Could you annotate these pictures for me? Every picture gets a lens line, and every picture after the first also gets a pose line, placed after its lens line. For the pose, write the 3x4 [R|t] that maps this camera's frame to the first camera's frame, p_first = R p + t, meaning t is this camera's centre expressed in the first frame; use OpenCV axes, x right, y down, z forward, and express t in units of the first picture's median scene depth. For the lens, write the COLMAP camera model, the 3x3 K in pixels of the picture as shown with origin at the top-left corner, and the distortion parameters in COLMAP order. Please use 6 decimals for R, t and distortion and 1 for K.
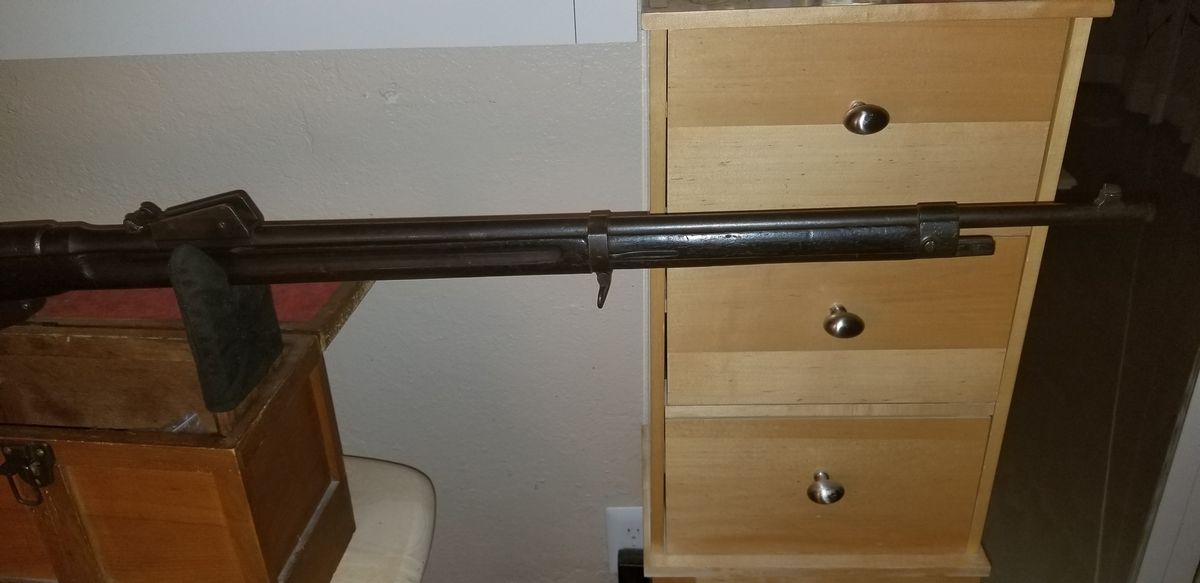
lens RADIAL K [[1018.0, 0, 599.5], [0, 1018.0, 303.4], [0, 0, 1]] dist [0.104144, -0.163275]
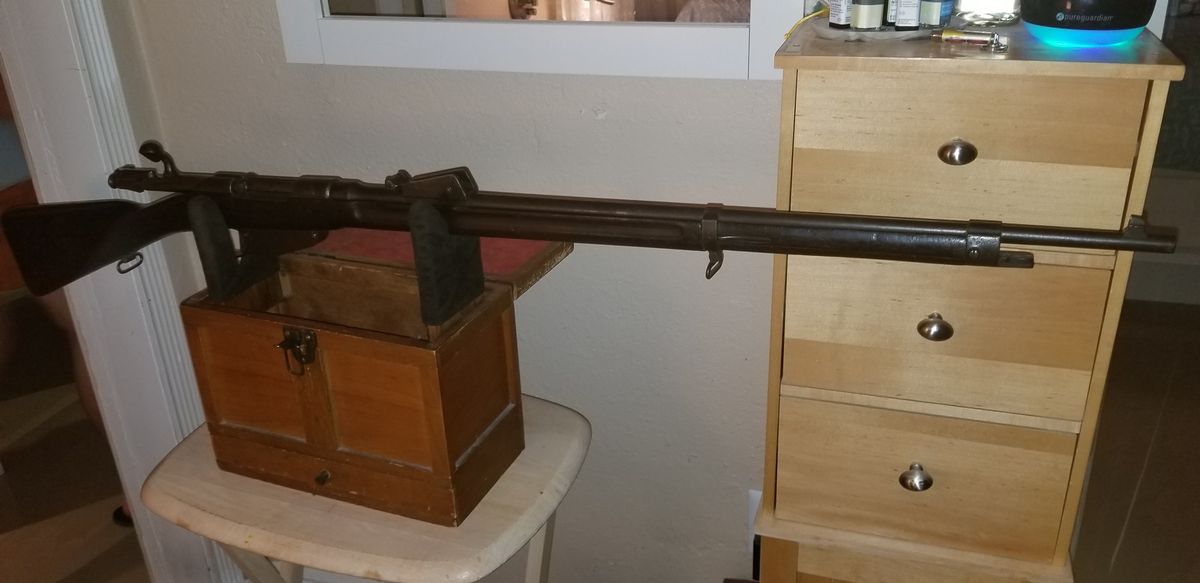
lens RADIAL K [[1022.5, 0, 600.0], [0, 1022.5, 291.5], [0, 0, 1]] dist [0.269709, -0.531644]
pose [[0.960934, 0.118639, -0.250063, 0.178226], [-0.131866, 0.990586, -0.036761, 0.077864], [0.243347, 0.068300, 0.967531, -0.263529]]
